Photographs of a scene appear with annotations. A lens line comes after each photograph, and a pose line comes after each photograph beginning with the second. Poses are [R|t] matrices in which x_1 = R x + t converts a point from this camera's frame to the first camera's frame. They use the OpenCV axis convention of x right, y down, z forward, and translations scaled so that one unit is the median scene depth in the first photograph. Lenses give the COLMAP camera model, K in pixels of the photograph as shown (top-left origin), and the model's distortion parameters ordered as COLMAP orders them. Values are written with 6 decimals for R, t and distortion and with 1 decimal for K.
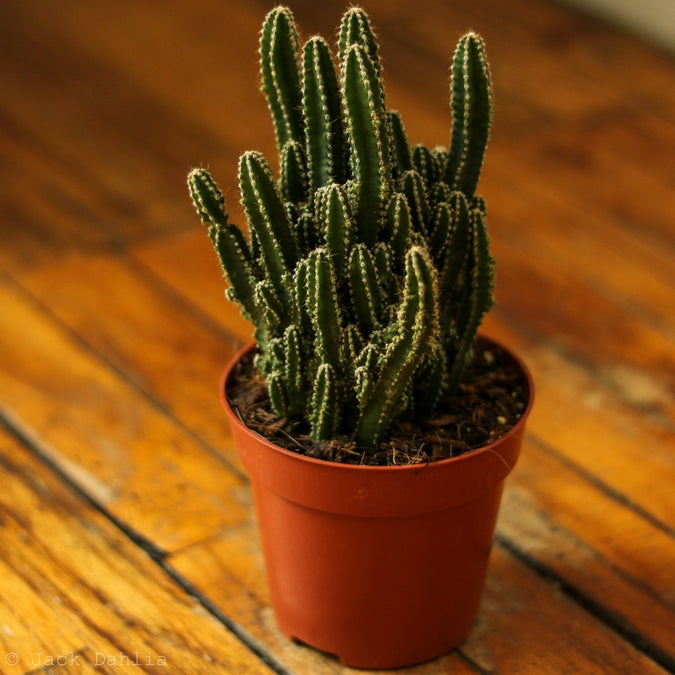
lens RADIAL K [[2534.8, 0, 336.3], [0, 2534.8, 219.2], [0, 0, 1]] dist [-0.208956, 0.852401]
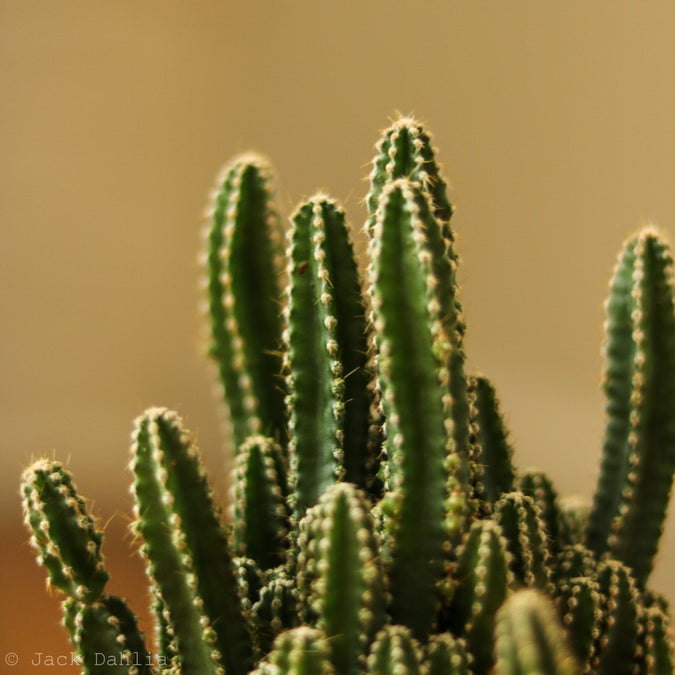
lens RADIAL K [[2654.7, 0, 337.5], [0, 2654.7, 337.5], [0, 0, 1]] dist [-0.181441, -0.864162]
pose [[0.998632, 0.040795, -0.032715, 0.012196], [-0.049247, 0.944080, -0.326017, 0.111499], [0.017585, 0.327182, 0.944798, 0.546045]]
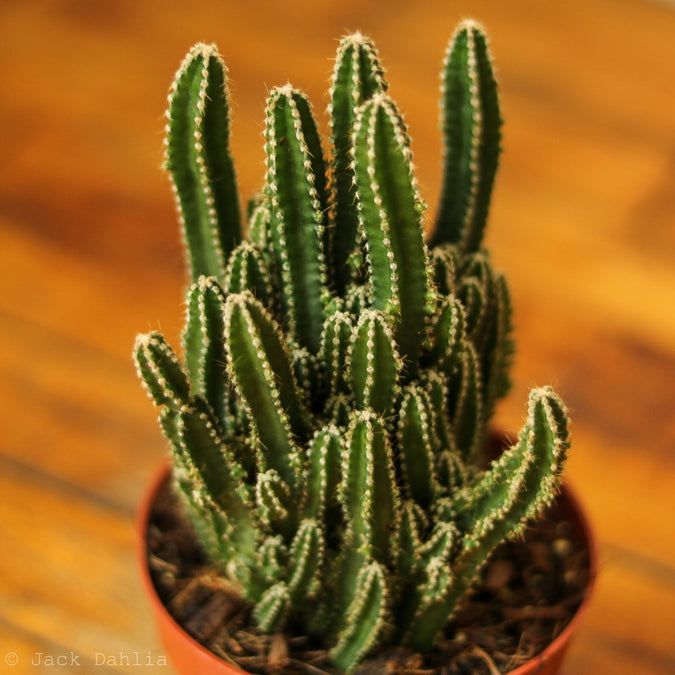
lens RADIAL K [[2534.8, 0, 336.3], [0, 2534.8, 219.2], [0, 0, 1]] dist [-0.208956, 0.852401]
pose [[0.888563, -0.236069, 0.393353, -0.251640], [0.165798, 0.964734, 0.204451, -0.166582], [-0.427746, -0.116450, 0.896367, 0.426193]]
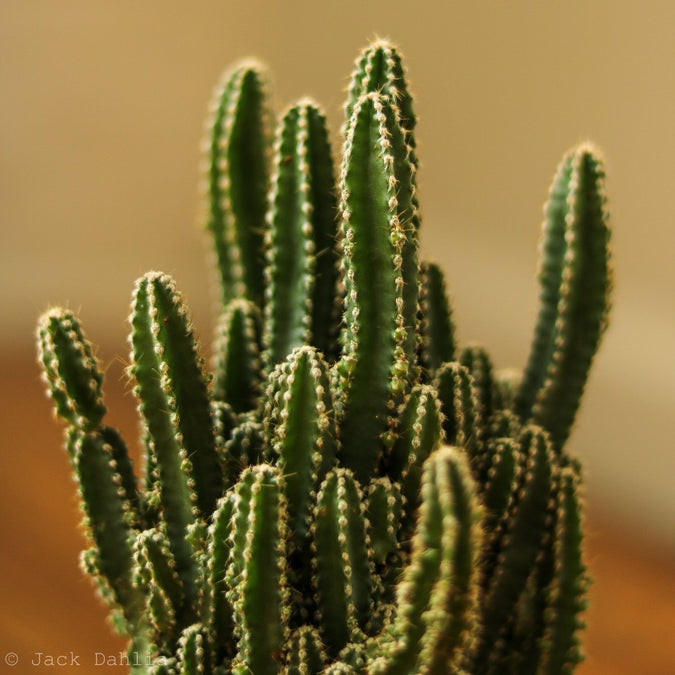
lens RADIAL K [[2534.8, 0, 336.3], [0, 2534.8, 219.2], [0, 0, 1]] dist [-0.208956, 0.852401]
pose [[0.993097, 0.107221, -0.047549, 0.027213], [-0.116776, 0.941827, -0.315159, 0.124530], [0.010991, 0.318536, 0.947847, 0.486301]]
